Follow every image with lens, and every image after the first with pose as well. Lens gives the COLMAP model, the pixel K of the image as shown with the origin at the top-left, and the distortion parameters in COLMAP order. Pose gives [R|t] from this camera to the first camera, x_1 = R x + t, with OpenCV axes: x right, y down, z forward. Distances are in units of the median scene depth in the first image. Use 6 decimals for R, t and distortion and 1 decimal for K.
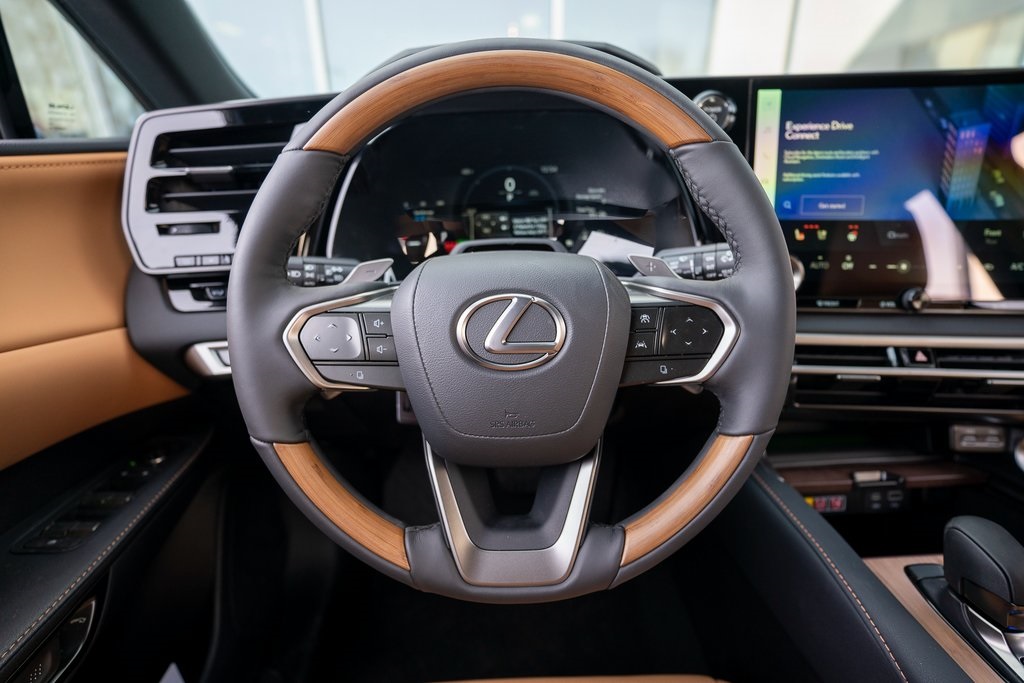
lens RADIAL K [[496.8, 0, 501.8], [0, 496.8, 347.7], [0, 0, 1]] dist [-0.059249, 0.021288]
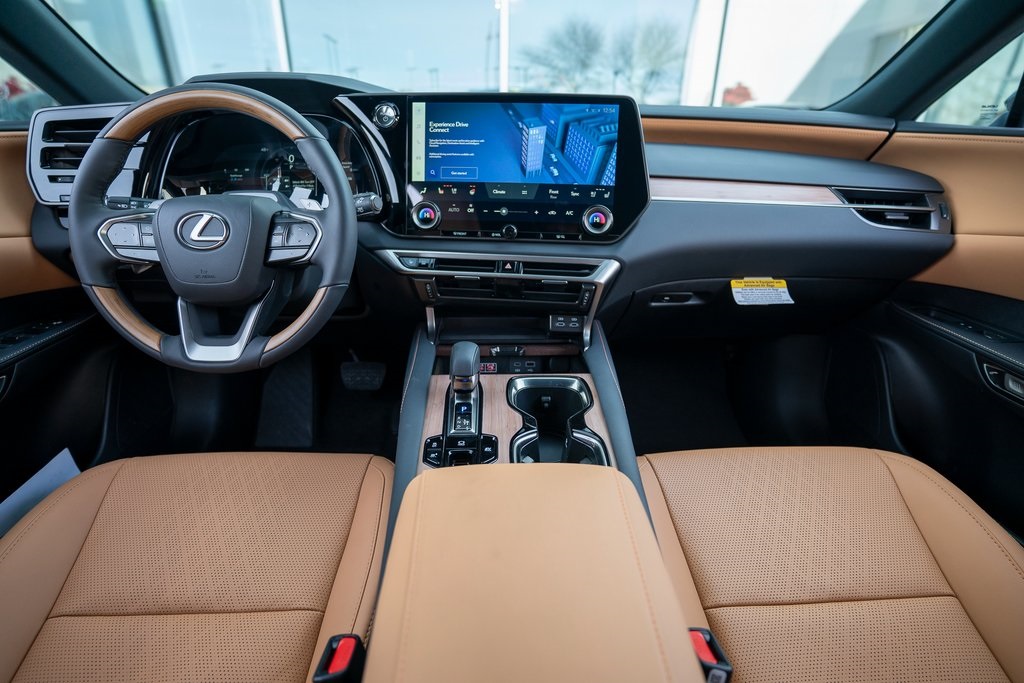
lens RADIAL K [[496.8, 0, 509.2], [0, 496.8, 343.2], [0, 0, 1]] dist [-0.059249, 0.021288]
pose [[0.999274, 0.024306, 0.029354, 0.858092], [-0.025519, 0.998805, 0.041684, 0.218785], [-0.028306, -0.042403, 0.998700, -0.736465]]
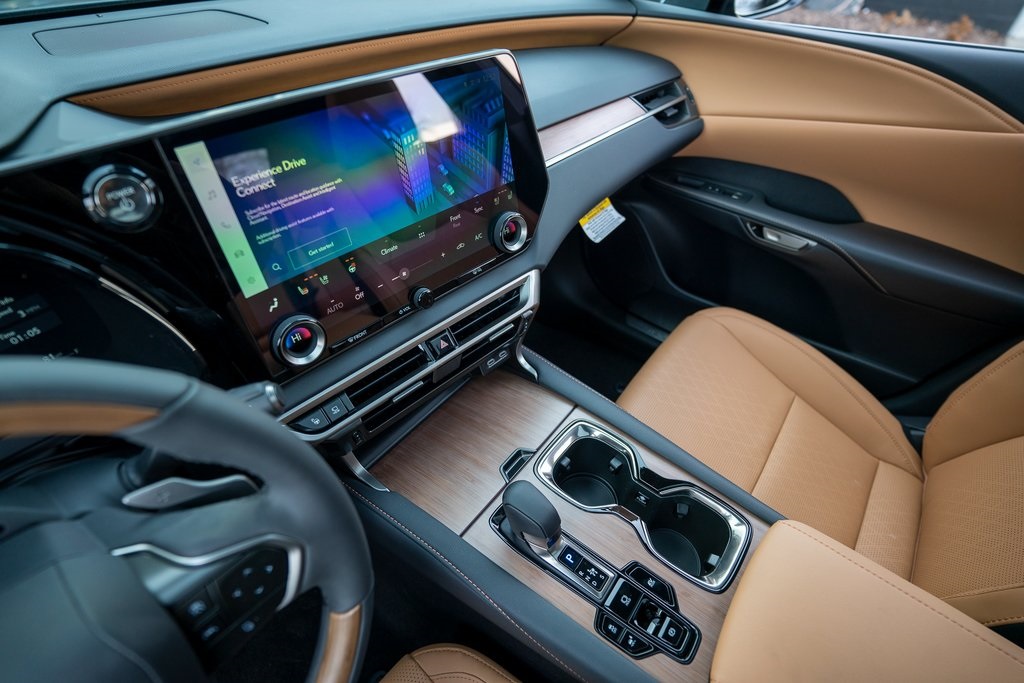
lens RADIAL K [[496.8, 0, 507.8], [0, 496.8, 347.3], [0, 0, 1]] dist [-0.059249, 0.021288]
pose [[0.623376, -0.511637, 0.591296, 0.267018], [0.257471, 0.848347, 0.462618, -0.499734], [-0.738317, -0.136143, 0.660571, 0.098436]]
